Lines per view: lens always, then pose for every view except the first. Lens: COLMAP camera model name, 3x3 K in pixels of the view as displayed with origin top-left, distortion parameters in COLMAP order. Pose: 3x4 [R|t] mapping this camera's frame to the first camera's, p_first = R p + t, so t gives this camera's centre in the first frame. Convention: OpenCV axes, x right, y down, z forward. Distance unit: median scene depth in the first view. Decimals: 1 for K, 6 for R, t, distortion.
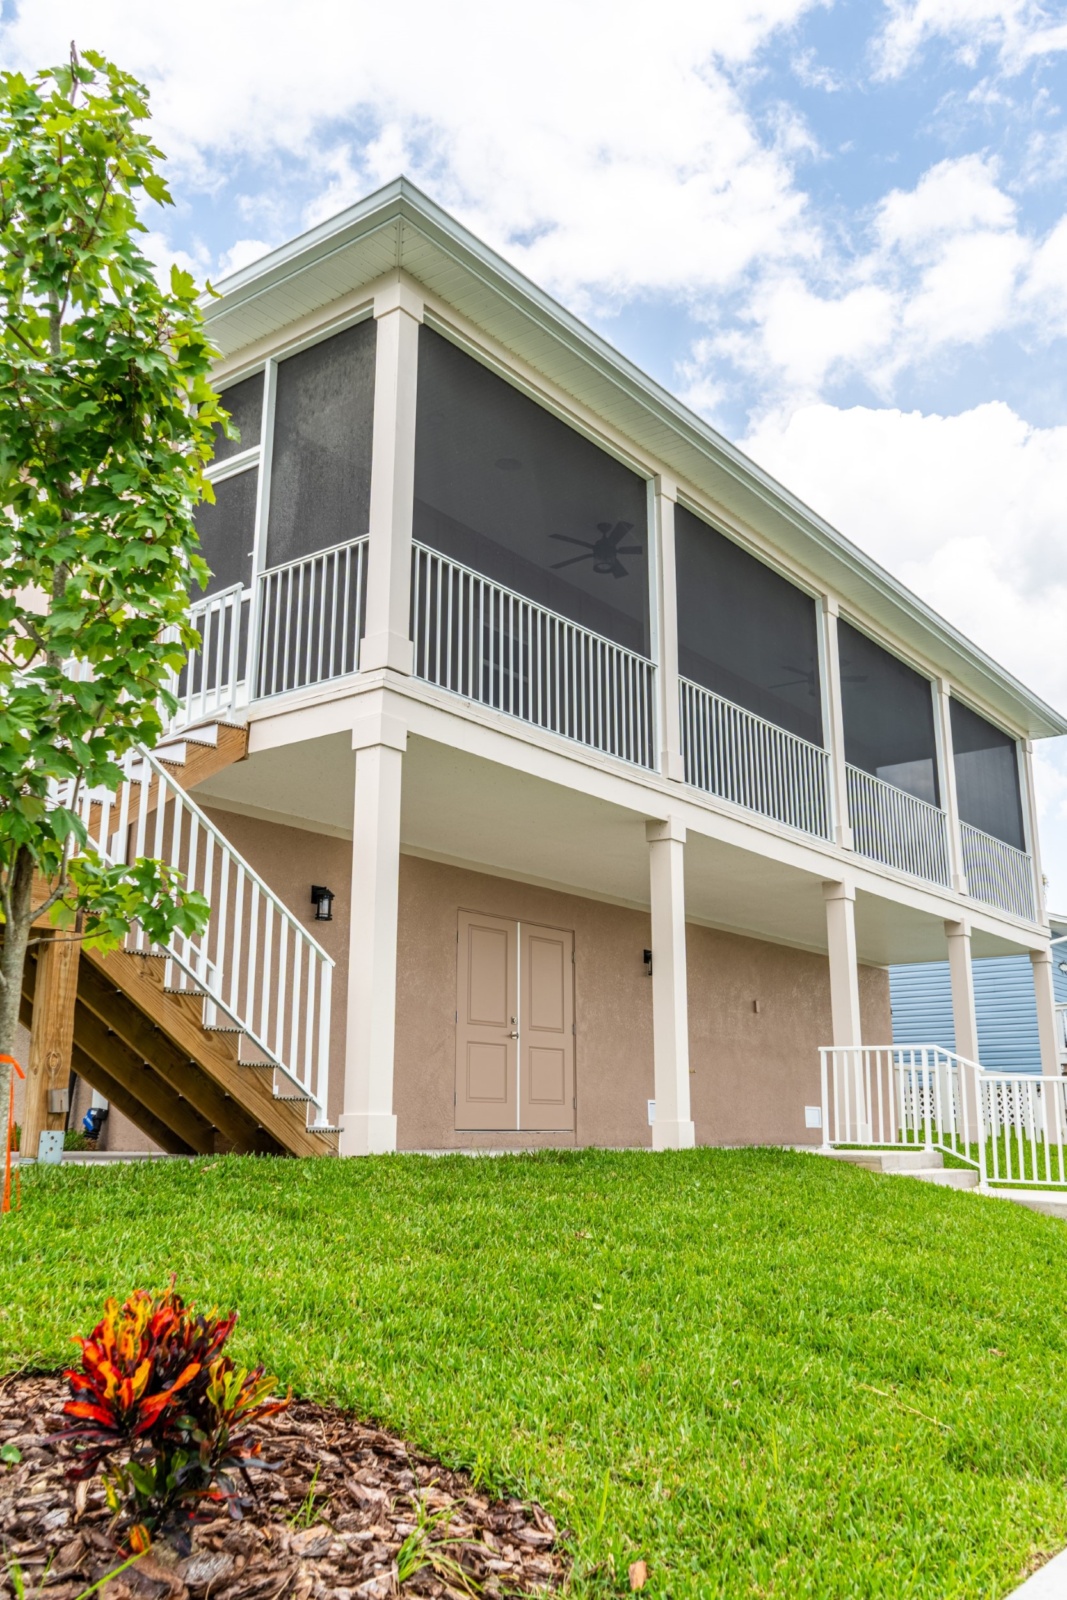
lens RADIAL K [[1266.2, 0, 533.5], [0, 1266.2, 800.0], [0, 0, 1]] dist [-0.004728, -0.002735]
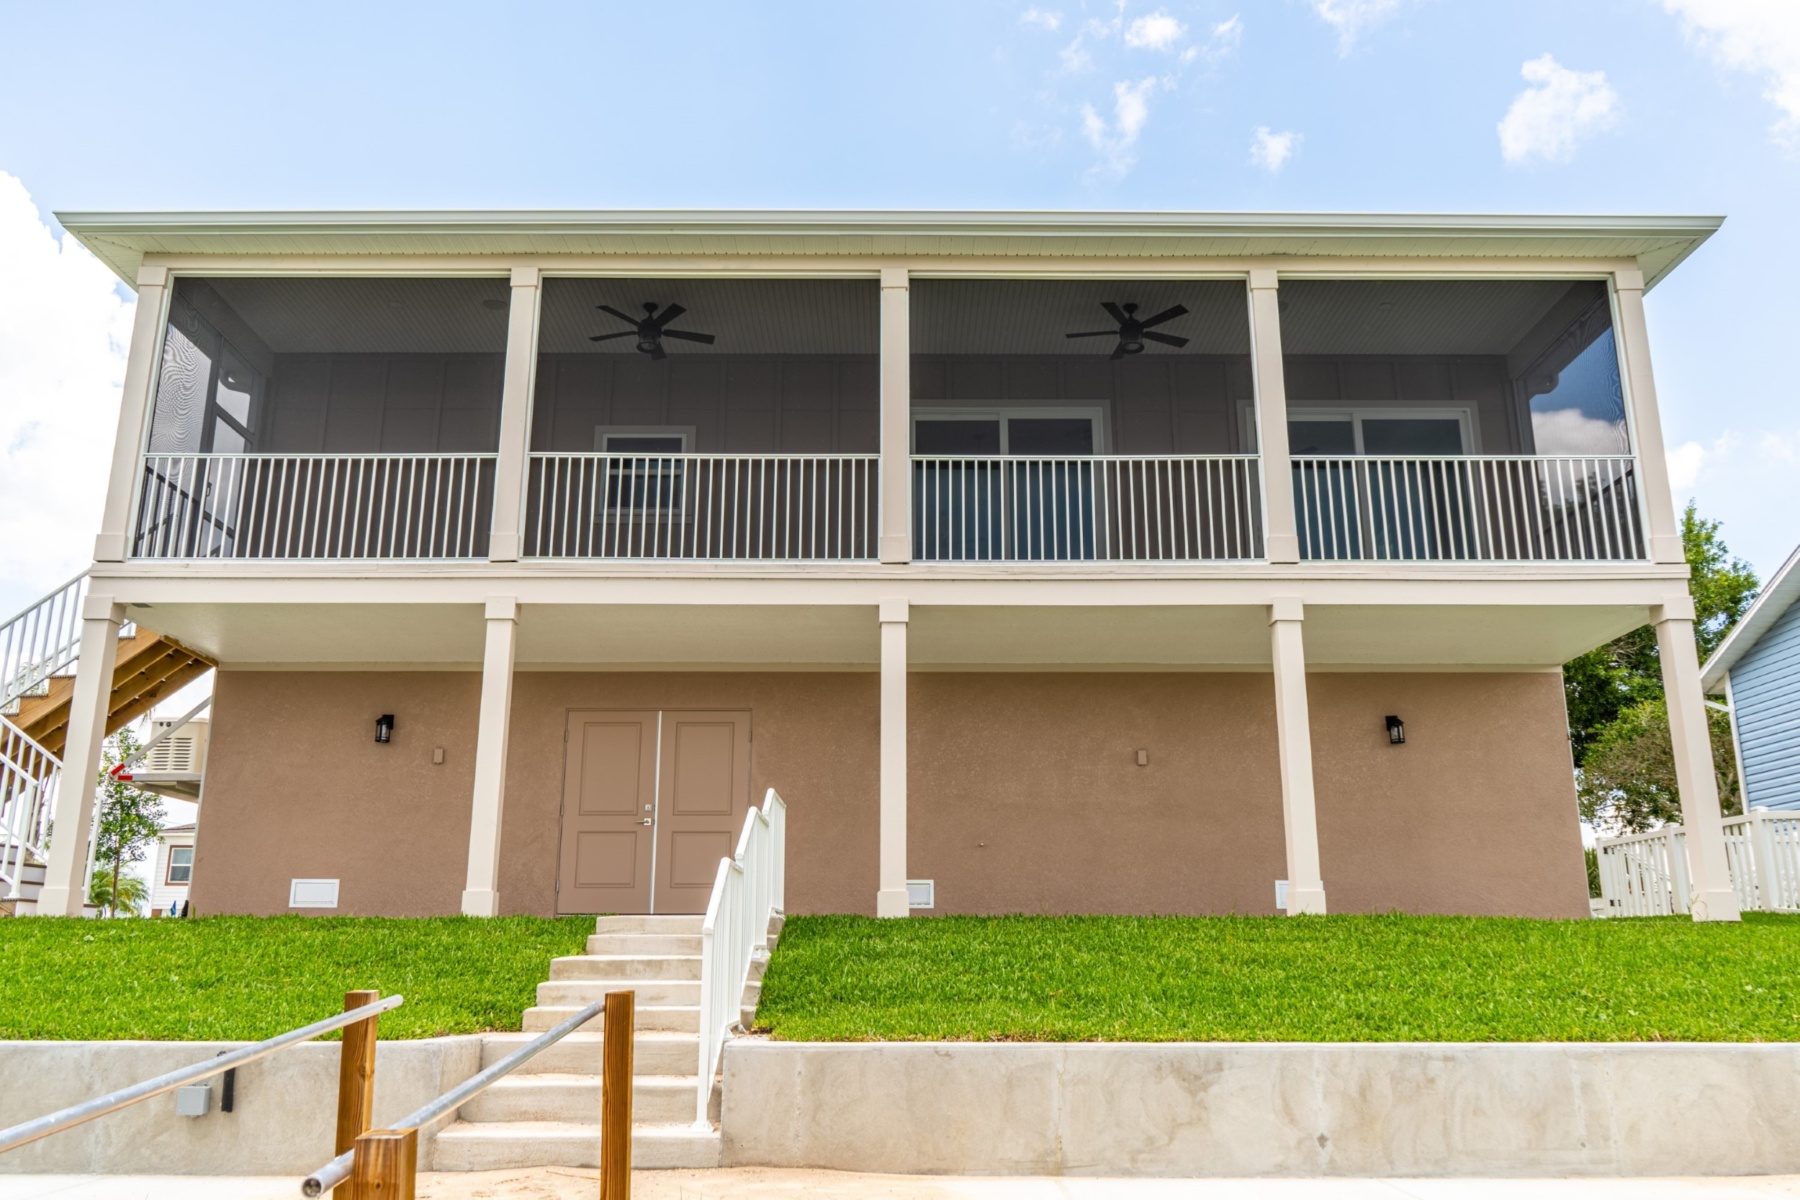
lens RADIAL K [[1424.5, 0, 900.0], [0, 1424.5, 600.0], [0, 0, 1]] dist [-0.004728, -0.002735]
pose [[0.596943, -0.214961, -0.772949, 1.025249], [0.199651, 0.972930, -0.116387, 0.184366], [0.777045, -0.084843, 0.623701, 0.452689]]
